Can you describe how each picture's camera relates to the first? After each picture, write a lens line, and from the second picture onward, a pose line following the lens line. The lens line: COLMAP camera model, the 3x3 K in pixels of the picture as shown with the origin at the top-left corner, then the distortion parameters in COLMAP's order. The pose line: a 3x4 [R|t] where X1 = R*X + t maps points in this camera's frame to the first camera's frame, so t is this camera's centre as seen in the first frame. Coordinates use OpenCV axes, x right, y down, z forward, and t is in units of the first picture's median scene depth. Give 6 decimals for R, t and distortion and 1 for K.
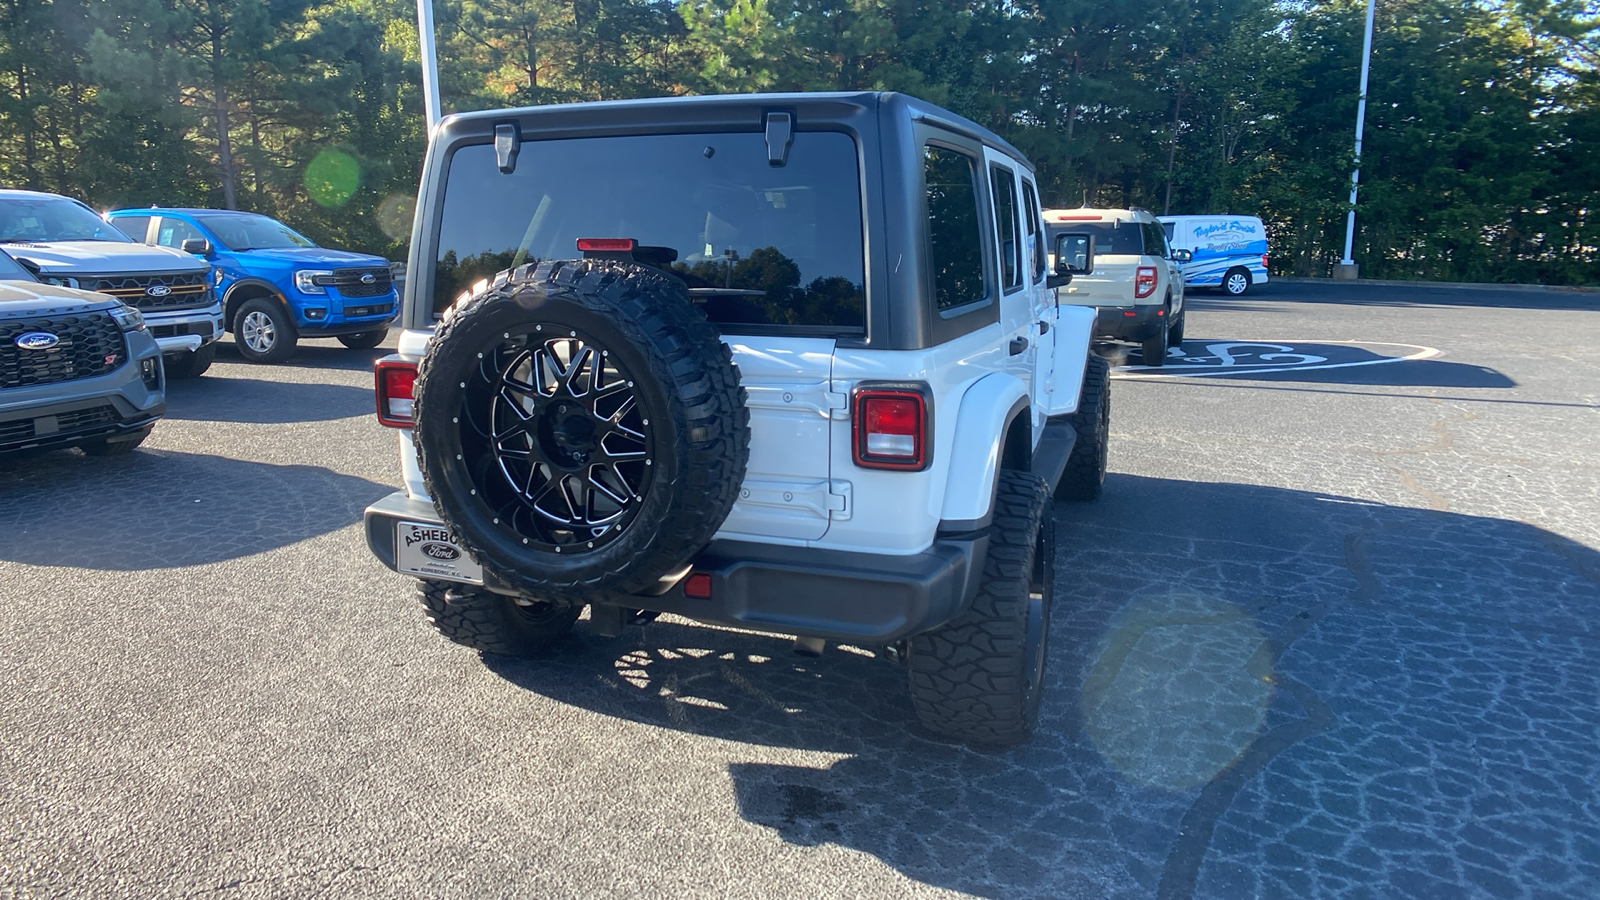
lens RADIAL K [[1117.2, 0, 764.7], [0, 1117.2, 418.9], [0, 0, 1]] dist [0.005100, -0.029598]
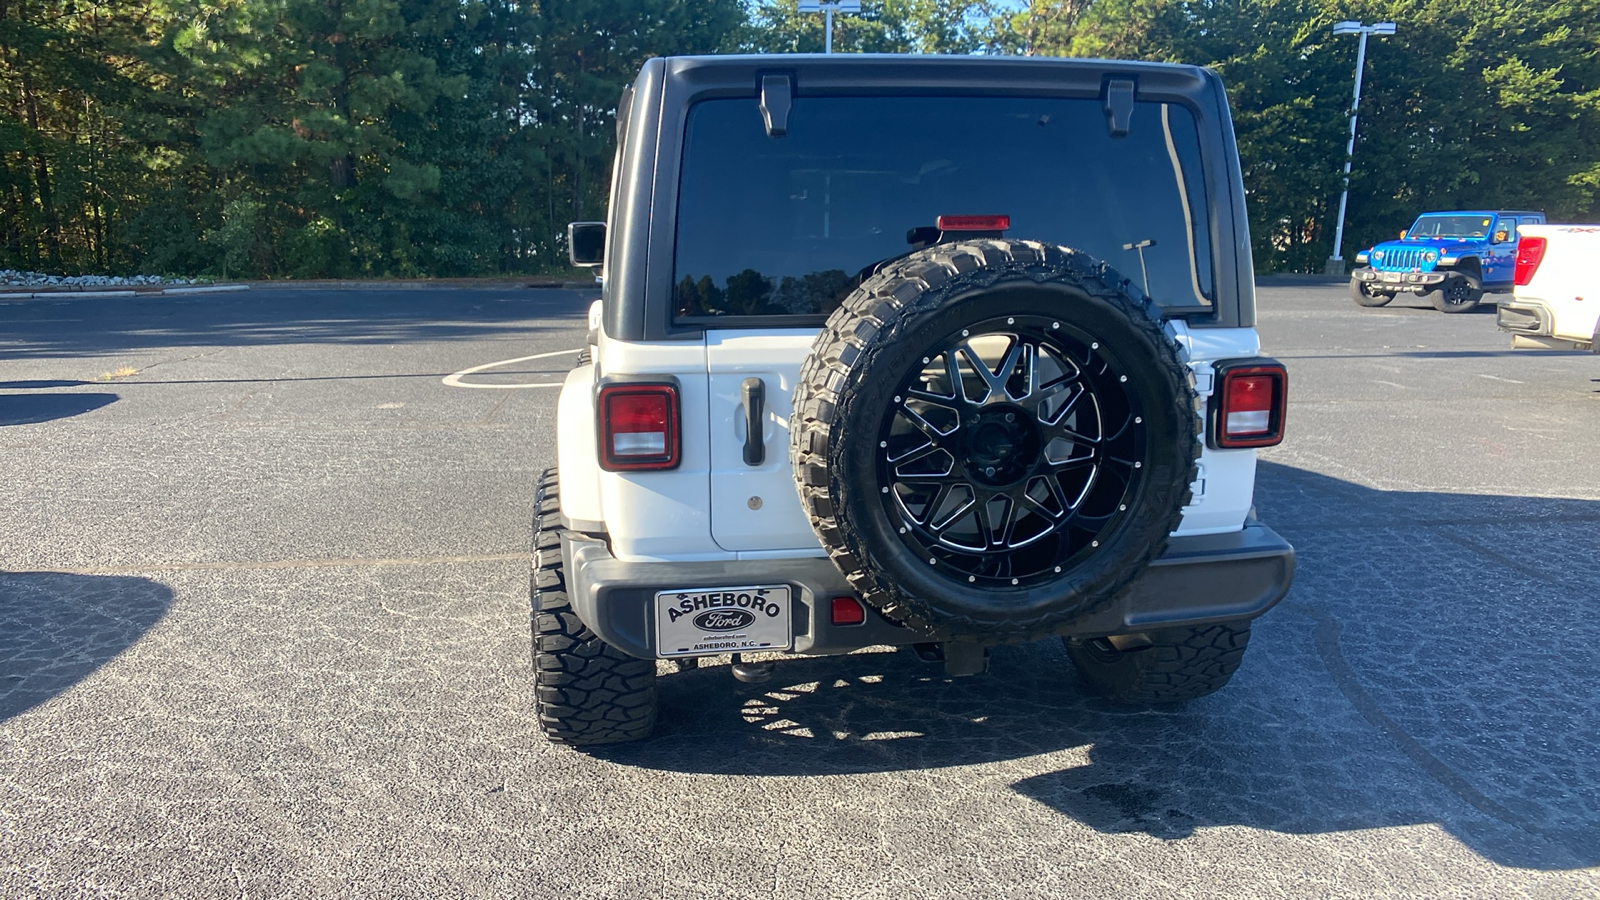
lens RADIAL K [[1105.3, 0, 767.2], [0, 1105.3, 446.2], [0, 0, 1]] dist [-0.022797, -0.001744]
pose [[0.848229, -0.107034, 0.518702, -0.648142], [0.094405, 0.994238, 0.050782, -0.038384], [-0.521148, 0.005894, 0.853446, 0.320145]]
